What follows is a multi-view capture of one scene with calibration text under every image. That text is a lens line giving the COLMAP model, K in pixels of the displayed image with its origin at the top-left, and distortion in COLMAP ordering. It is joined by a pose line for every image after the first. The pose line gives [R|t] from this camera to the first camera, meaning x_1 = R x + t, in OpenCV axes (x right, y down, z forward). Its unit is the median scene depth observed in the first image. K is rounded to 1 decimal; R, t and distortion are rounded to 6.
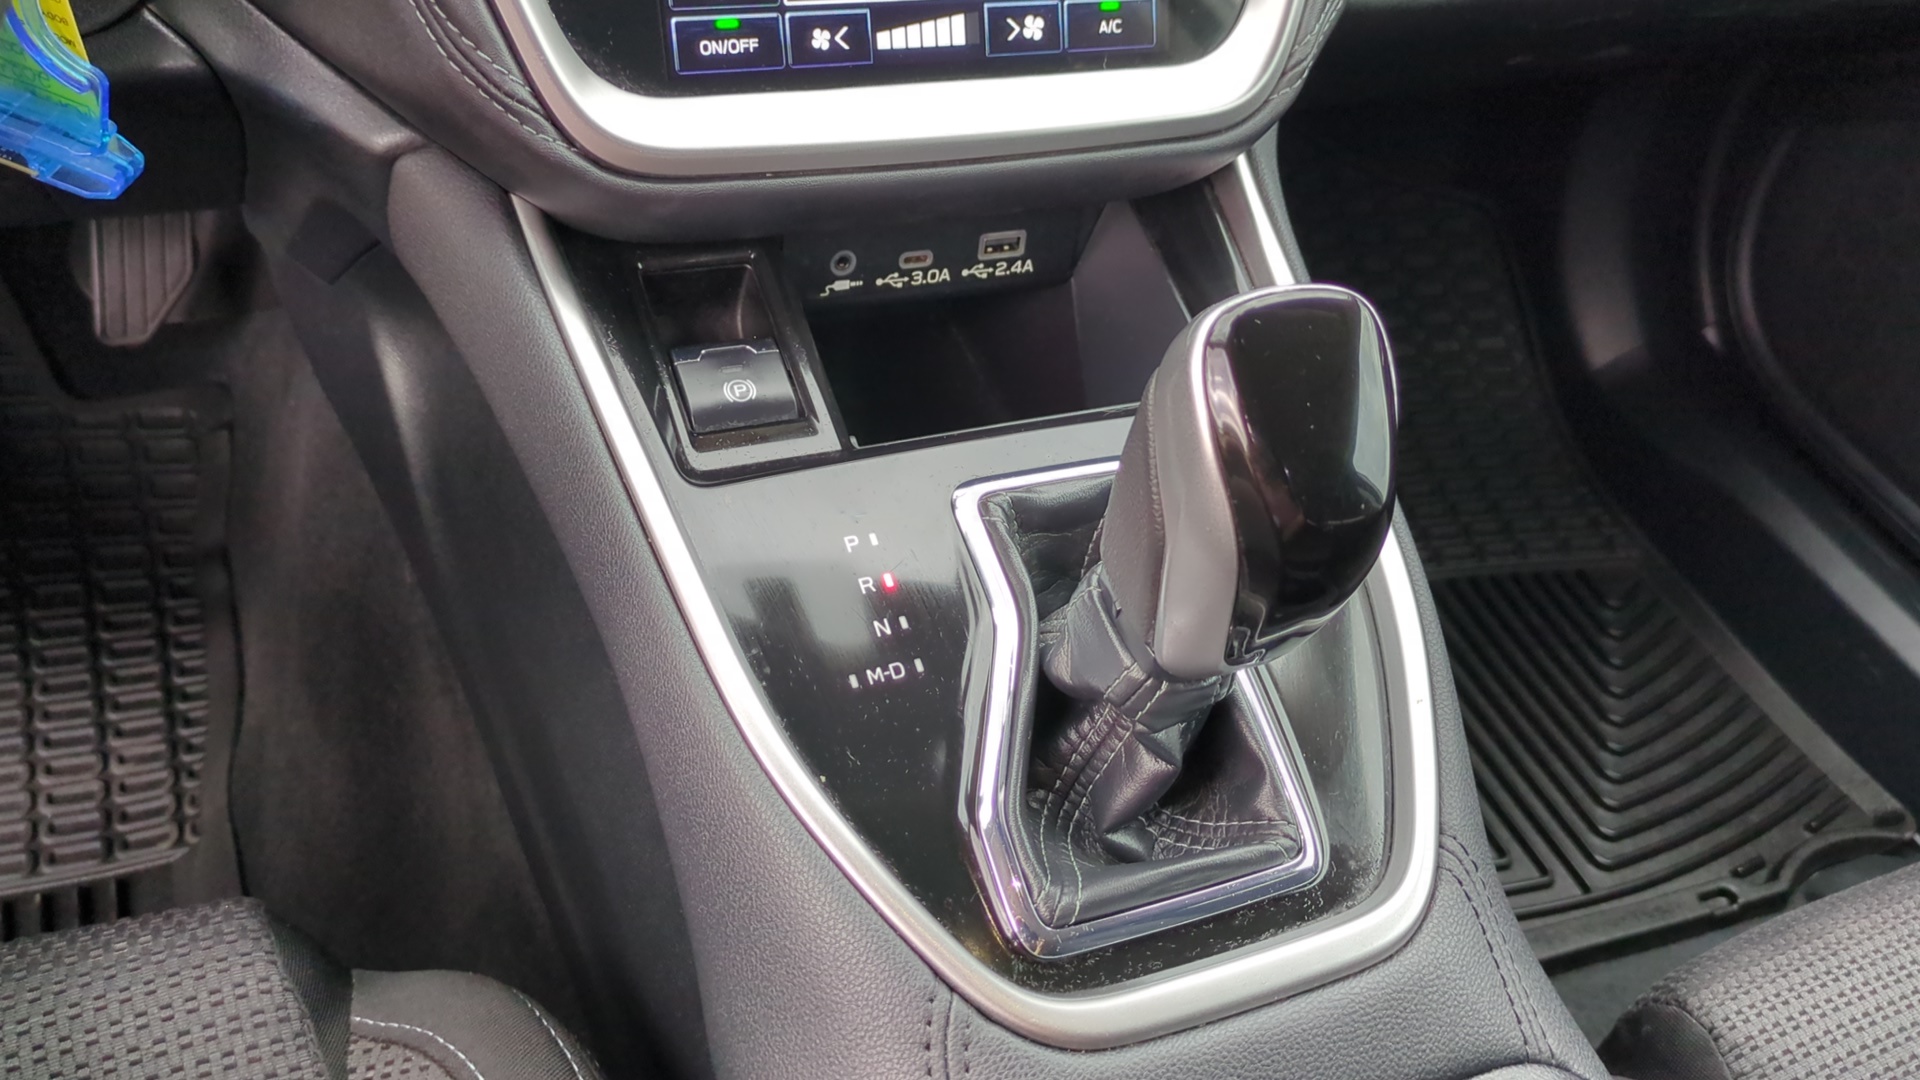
lens RADIAL K [[1649.8, 0, 972.9], [0, 1649.8, 533.6], [0, 0, 1]] dist [0.061522, -0.084957]
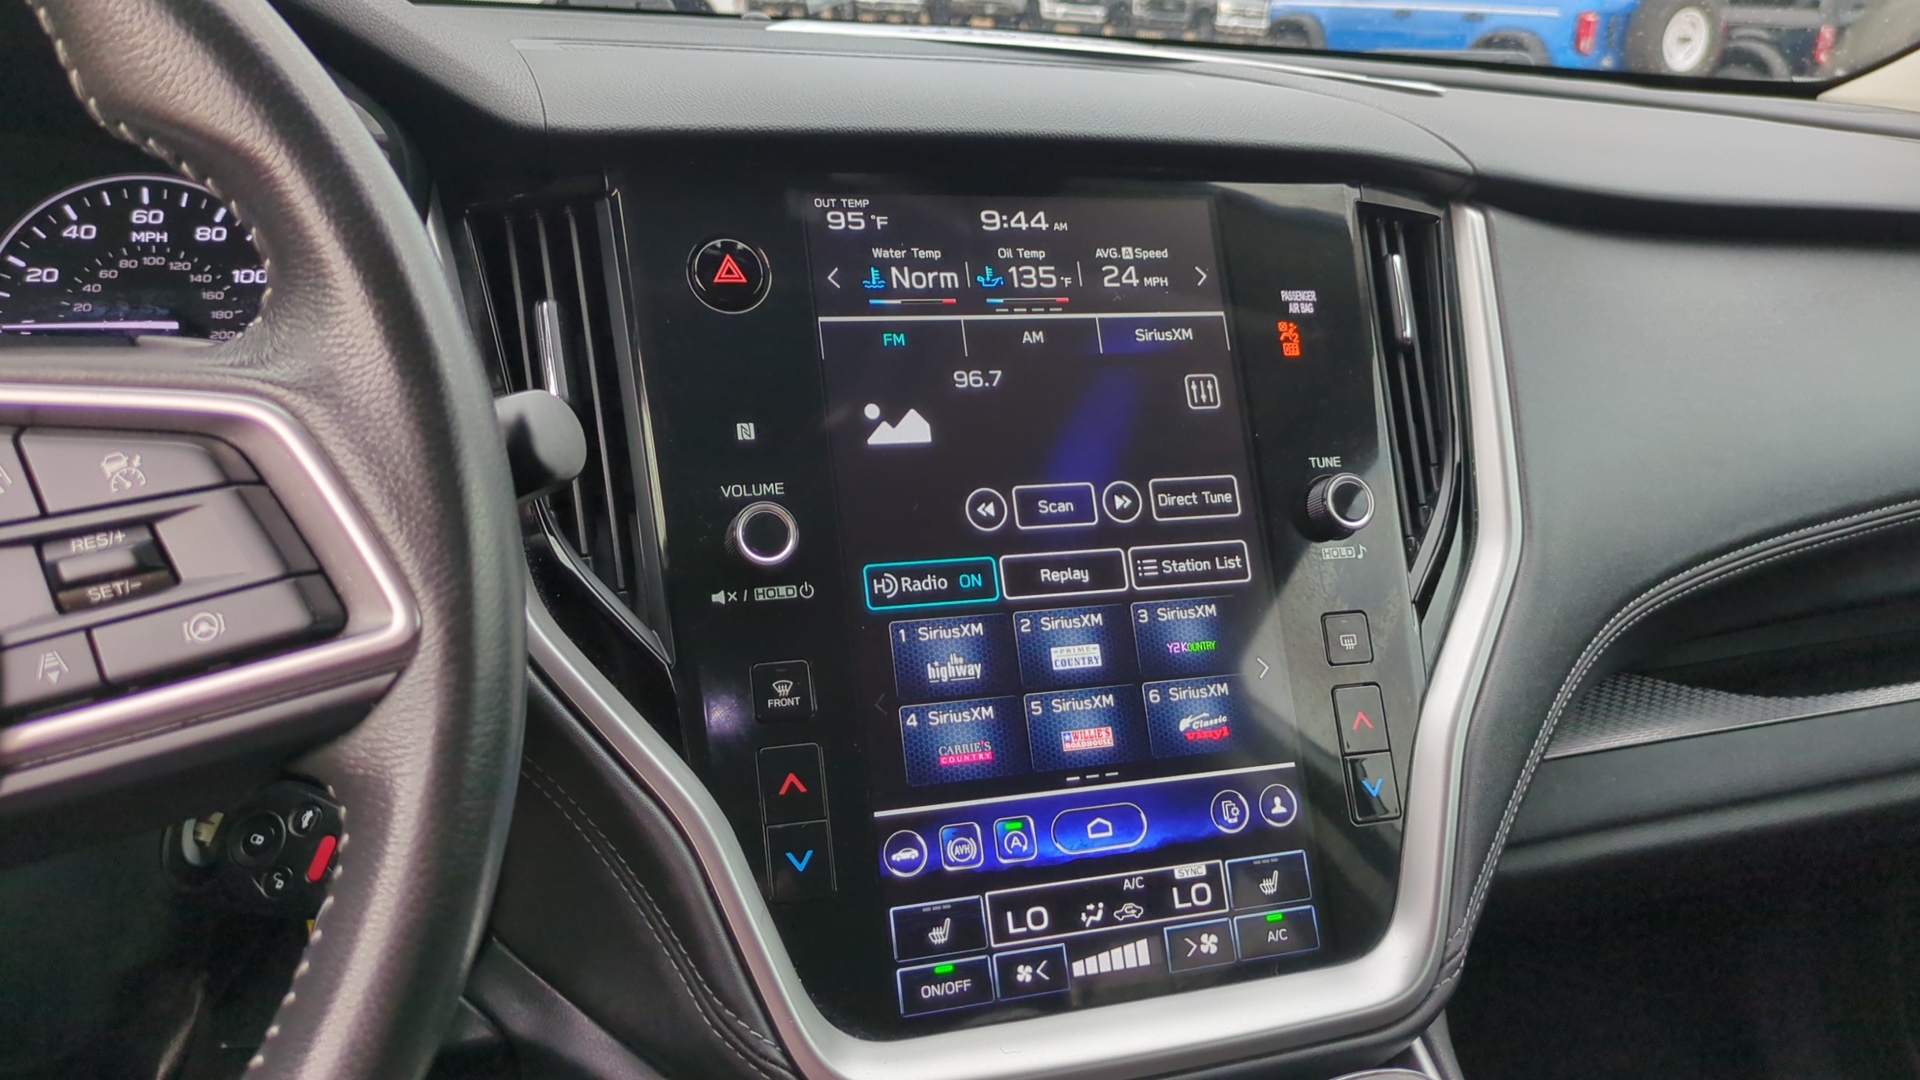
lens RADIAL K [[1649.8, 0, 972.9], [0, 1649.8, 533.6], [0, 0, 1]] dist [0.061522, -0.084957]
pose [[0.993354, -0.085500, -0.077052, -0.012848], [0.042887, 0.896202, -0.441568, -0.066511], [0.106809, 0.435329, 0.893913, -0.154337]]
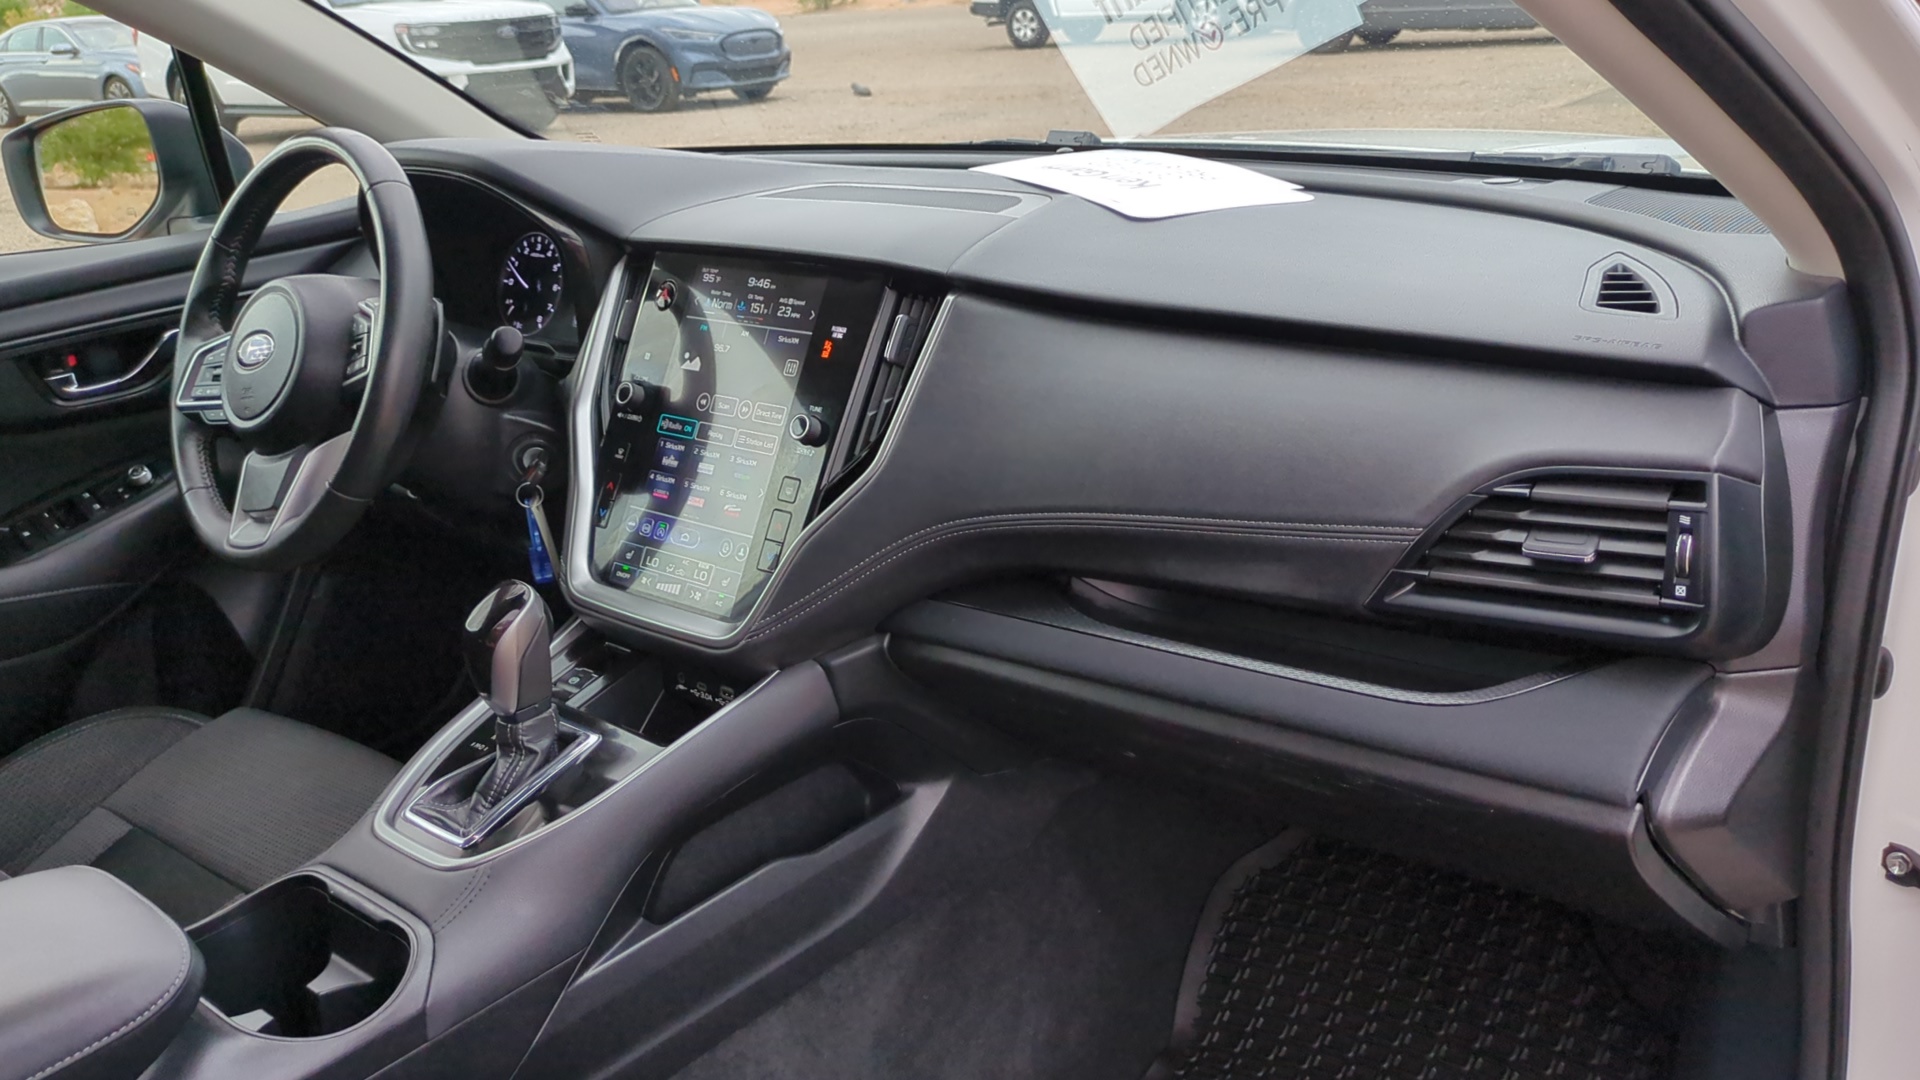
lens RADIAL K [[1649.8, 0, 972.9], [0, 1649.8, 533.6], [0, 0, 1]] dist [0.061522, -0.084957]
pose [[0.418555, 0.109673, -0.901545, 2.699513], [-0.527443, 0.837470, -0.142994, -0.253006], [0.739335, 0.535364, 0.408374, 0.201438]]
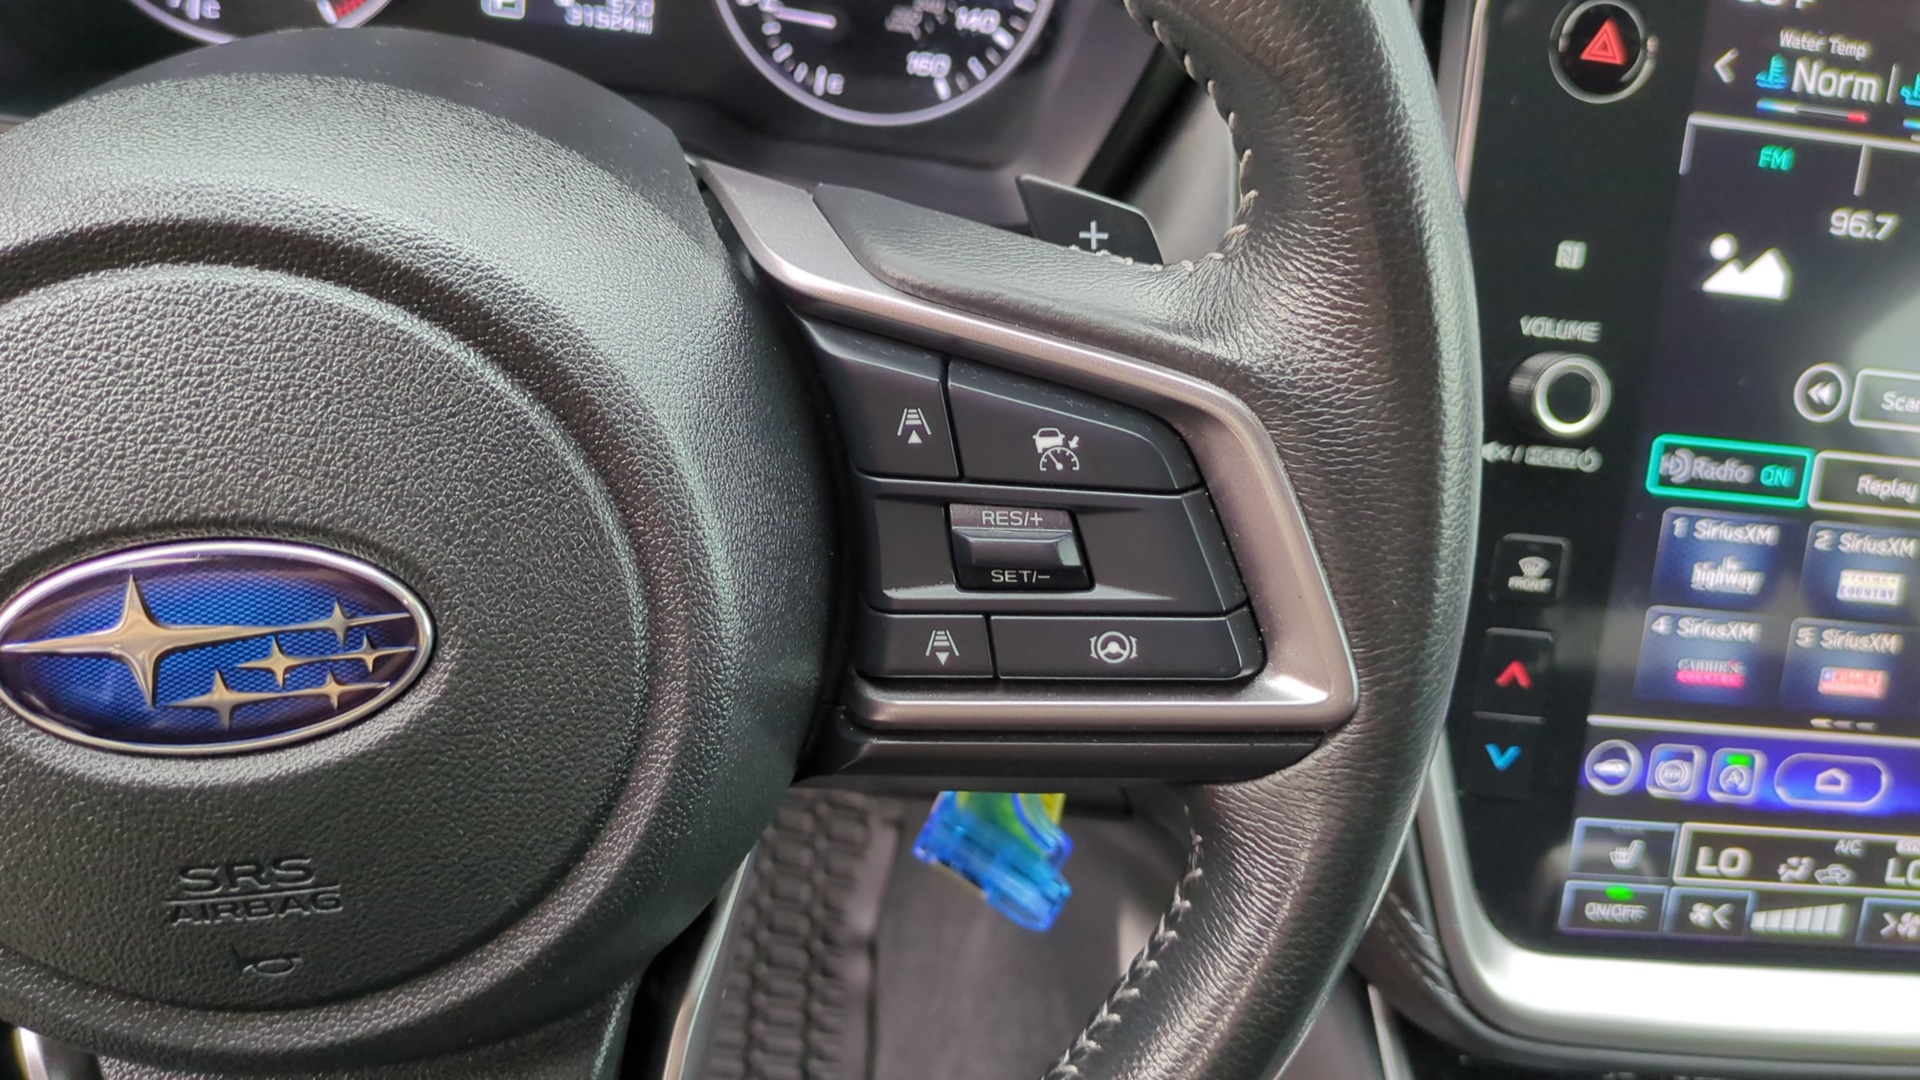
lens RADIAL K [[1658.2, 0, 975.8], [0, 1658.2, 534.1], [0, 0, 1]] dist [0.026595, -0.082615]
pose [[0.939311, 0.197626, -0.280425, -0.269133], [-0.233590, 0.967087, -0.100891, -0.312914], [0.251256, 0.160273, 0.954559, -0.136115]]
